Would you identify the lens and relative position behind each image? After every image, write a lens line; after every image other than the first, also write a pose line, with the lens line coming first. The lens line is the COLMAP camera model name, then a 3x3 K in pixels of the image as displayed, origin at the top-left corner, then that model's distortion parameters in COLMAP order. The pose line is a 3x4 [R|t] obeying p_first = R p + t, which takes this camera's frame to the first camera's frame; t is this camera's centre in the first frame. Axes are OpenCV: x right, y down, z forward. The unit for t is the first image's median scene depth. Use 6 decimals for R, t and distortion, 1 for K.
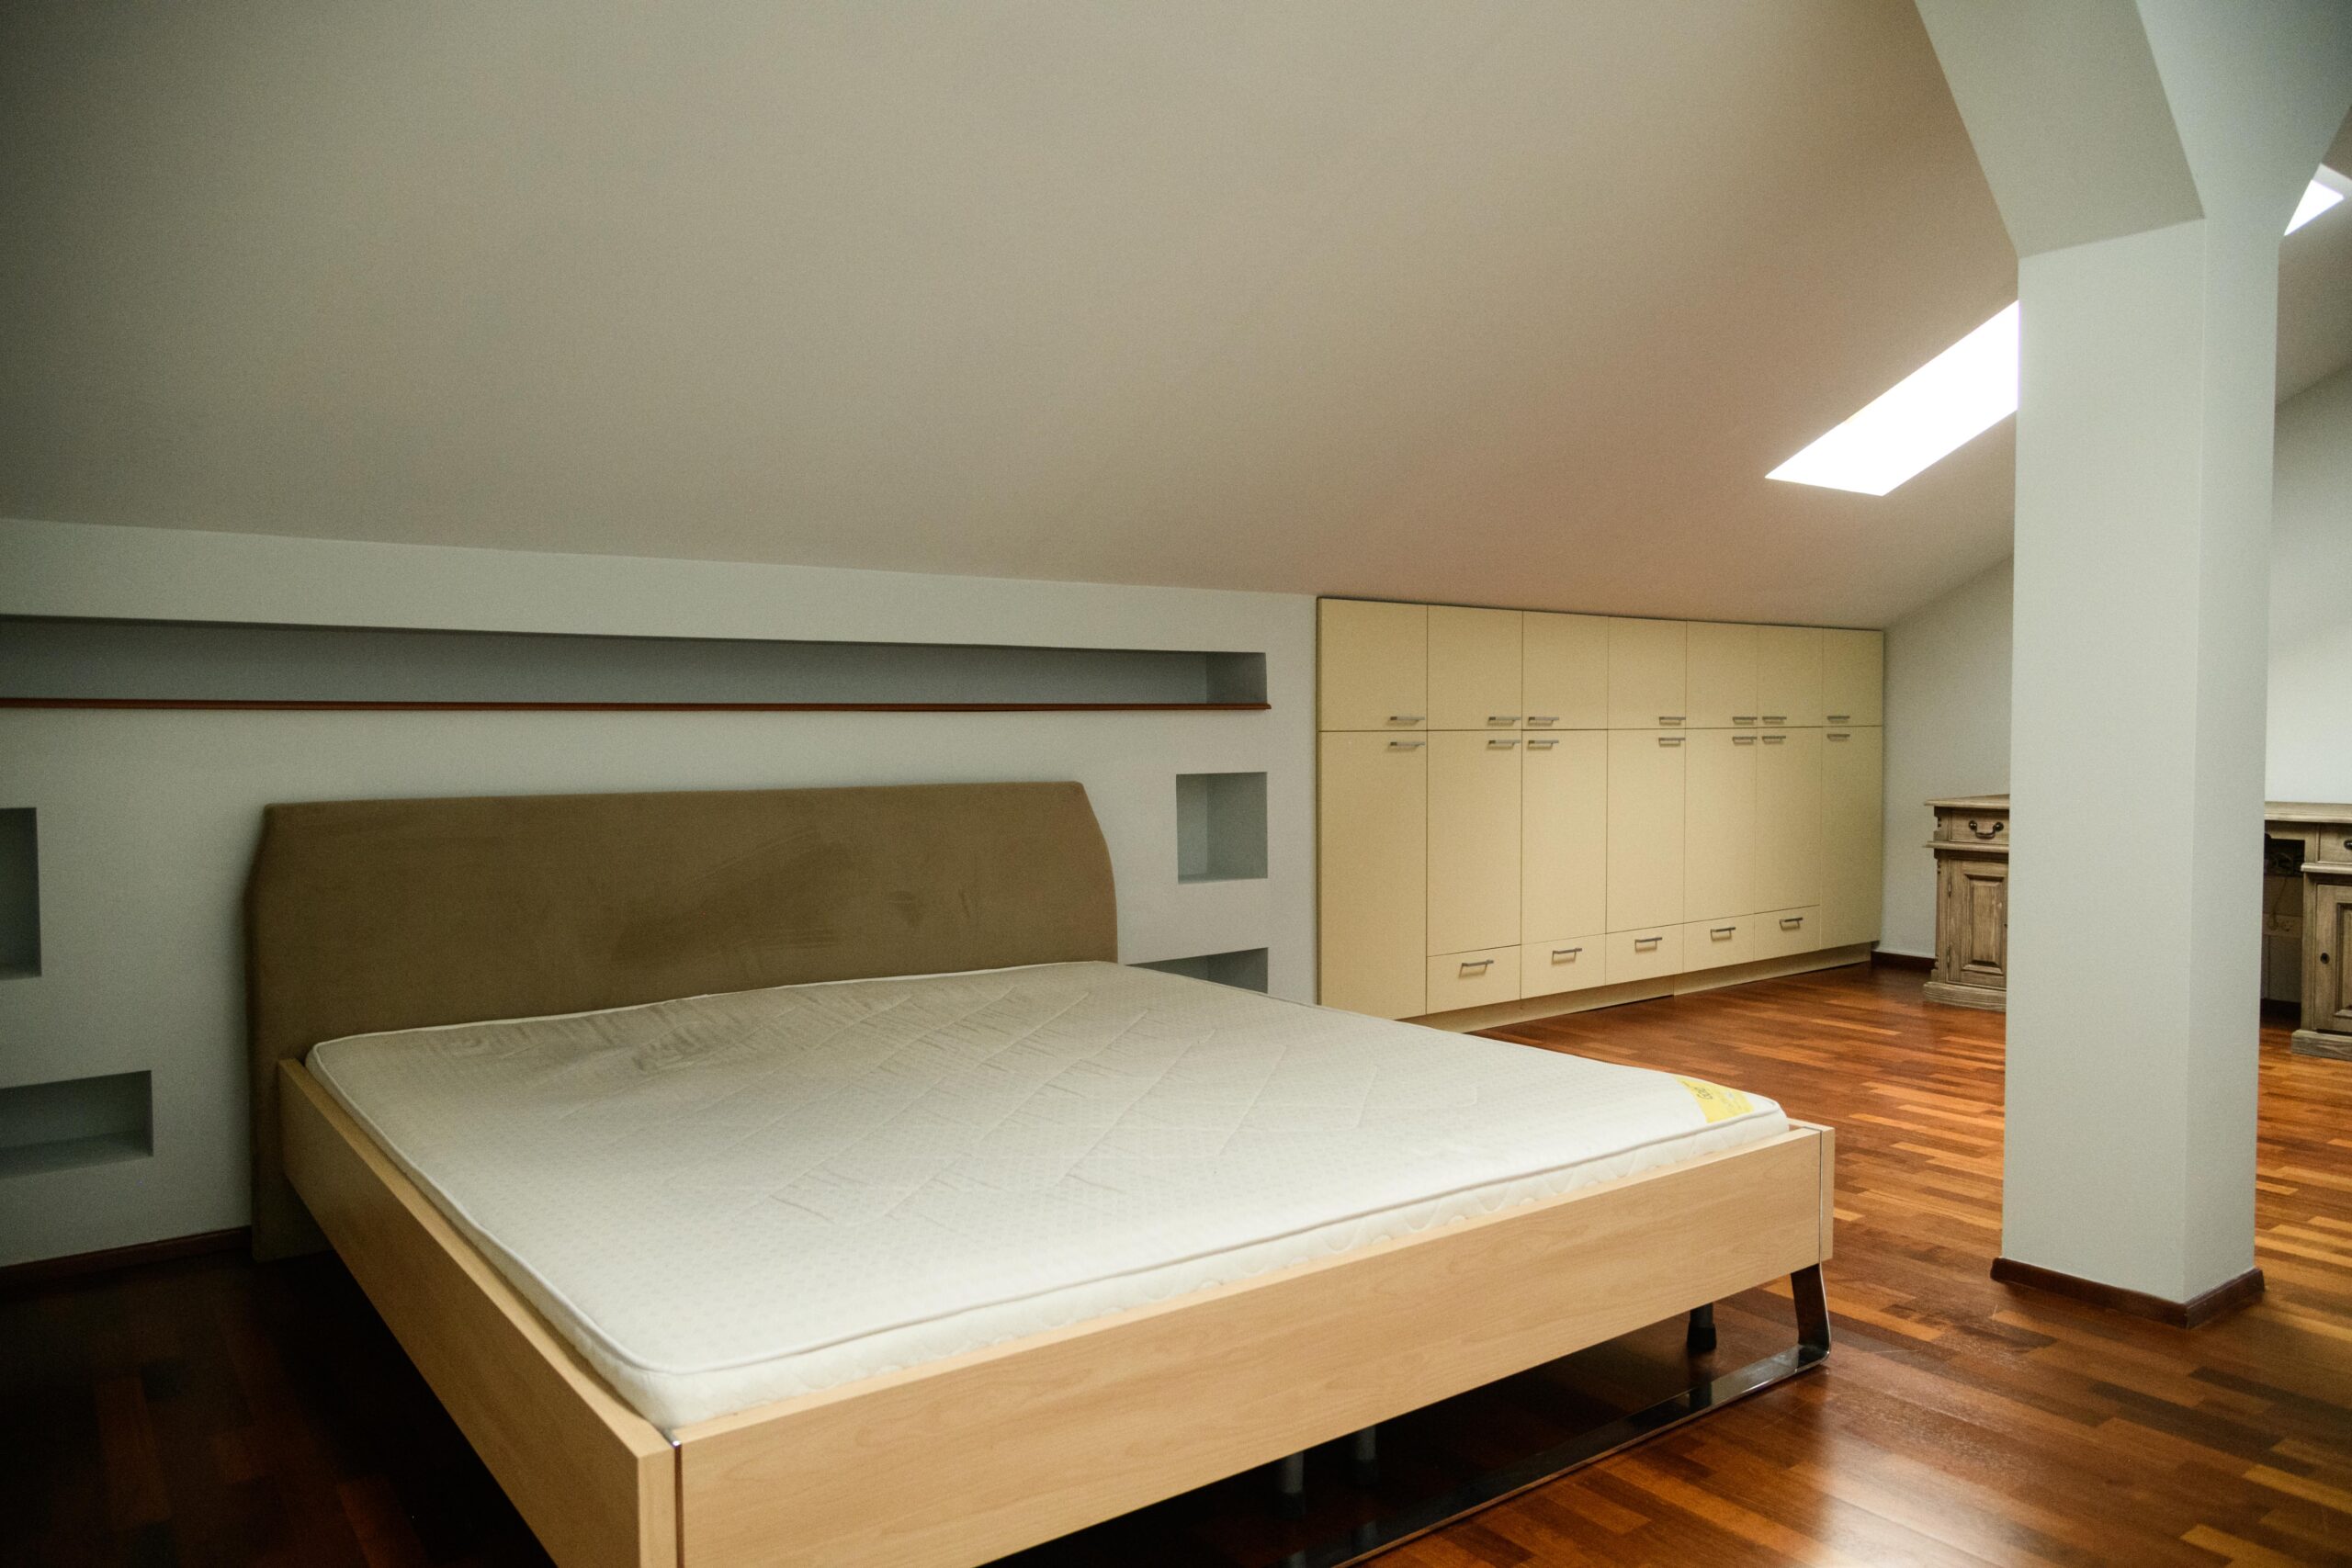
lens RADIAL K [[1589.5, 0, 1179.6], [0, 1589.5, 793.1], [0, 0, 1]] dist [-0.030110, 0.025196]
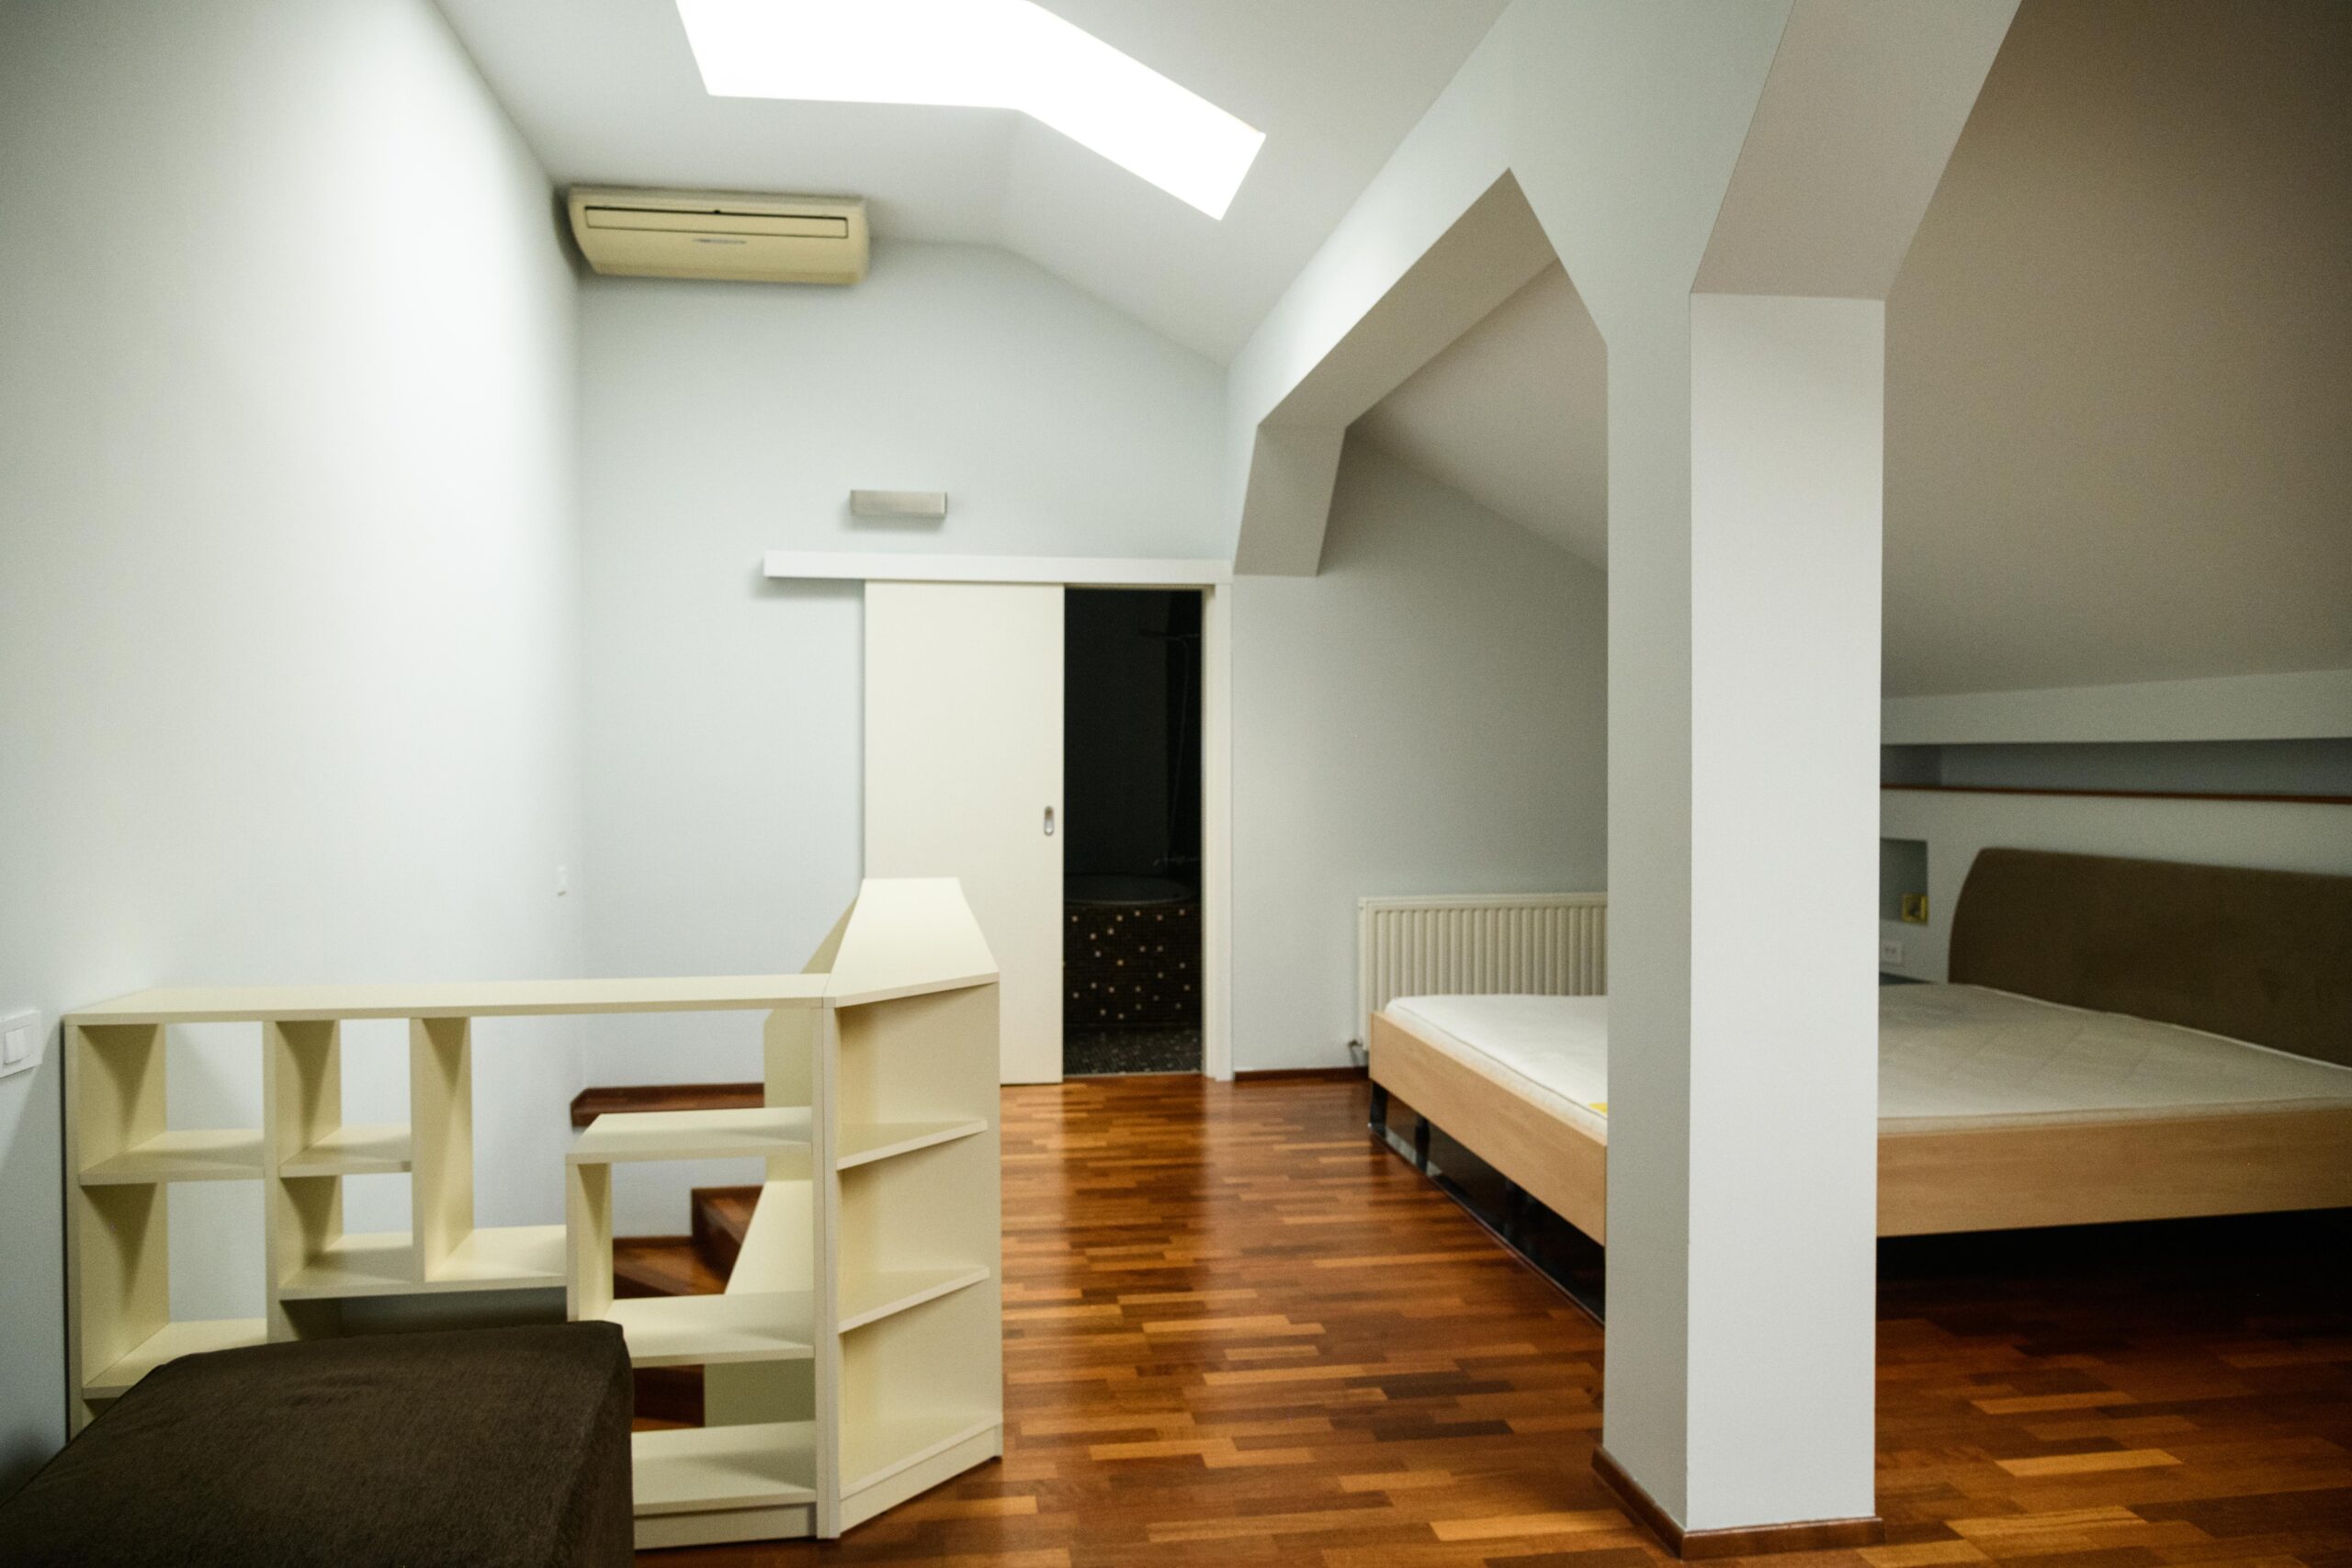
lens RADIAL K [[1639.1, 0, 1174.5], [0, 1639.1, 799.0], [0, 0, 1]] dist [-0.021392, -0.001518]
pose [[-0.473252, 0.026028, -0.880542, 0.781988], [-0.031489, 0.998425, 0.046436, -0.055278], [0.880364, 0.049703, -0.471687, 0.582057]]
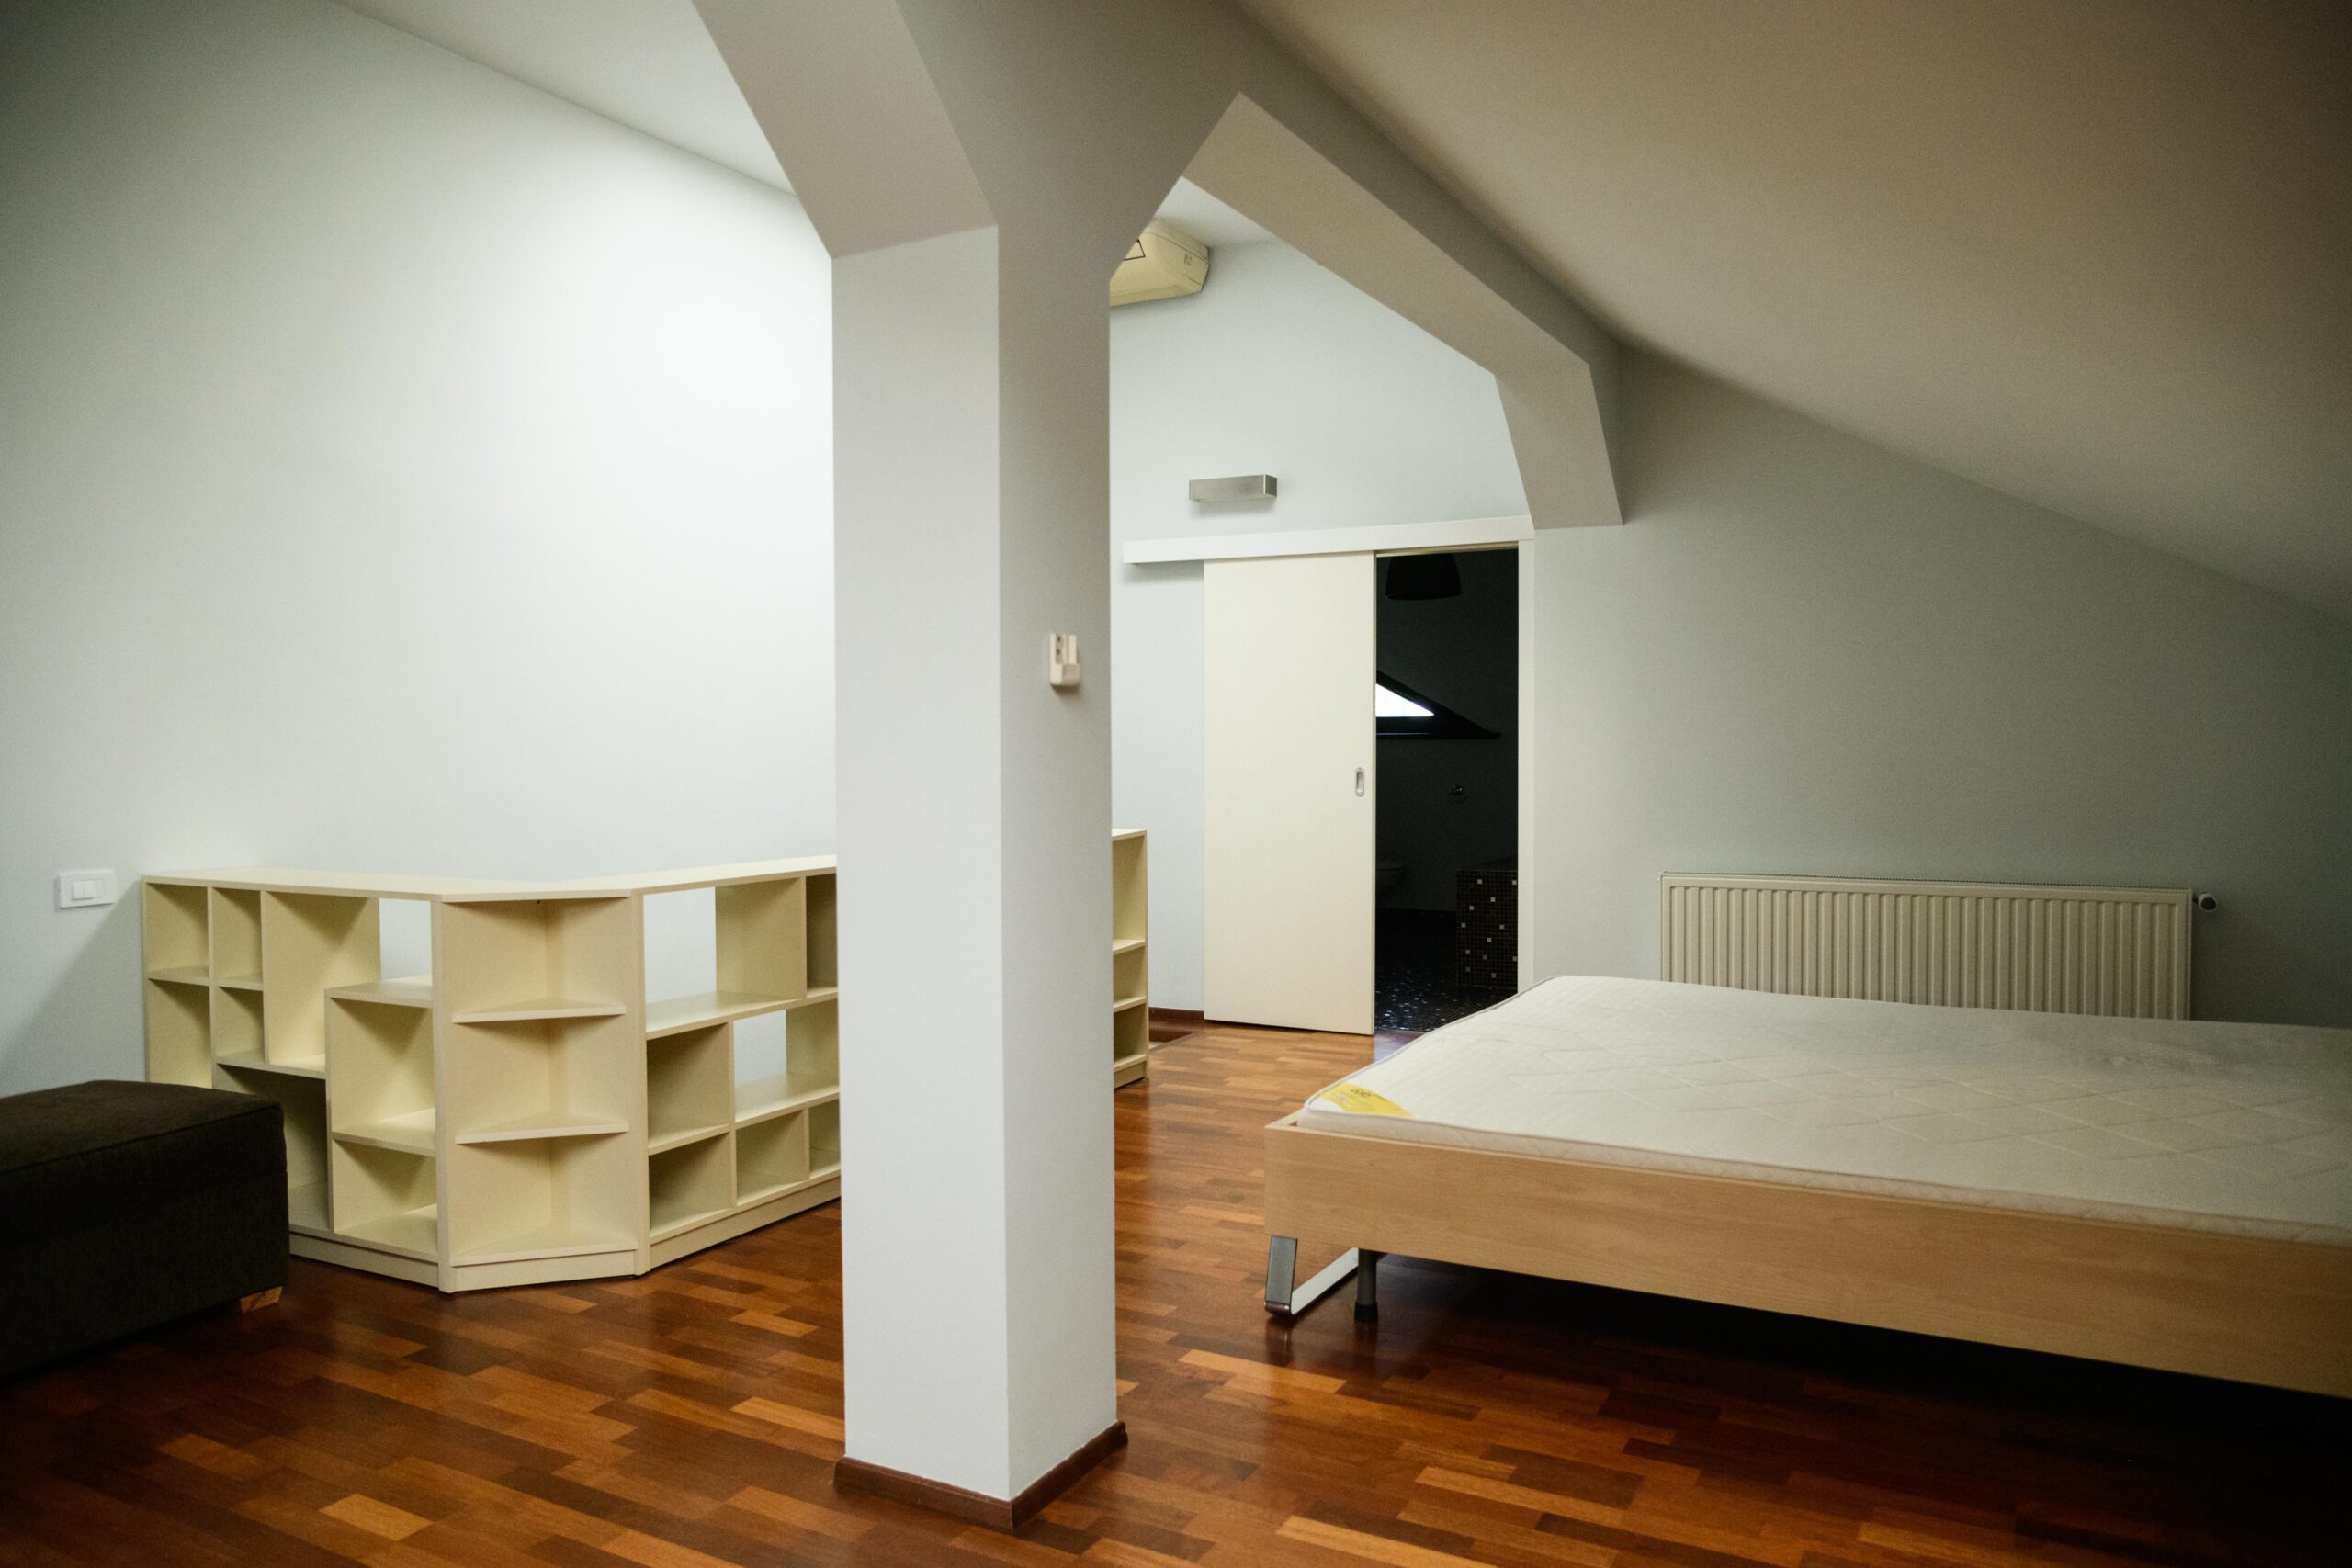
lens RADIAL K [[1589.5, 0, 1179.6], [0, 1589.5, 793.1], [0, 0, 1]] dist [-0.030110, 0.025196]
pose [[-0.906641, 0.024283, -0.421203, 0.441605], [-0.009248, 0.996958, 0.077384, -0.063300], [0.421801, 0.074055, -0.903659, 0.926000]]
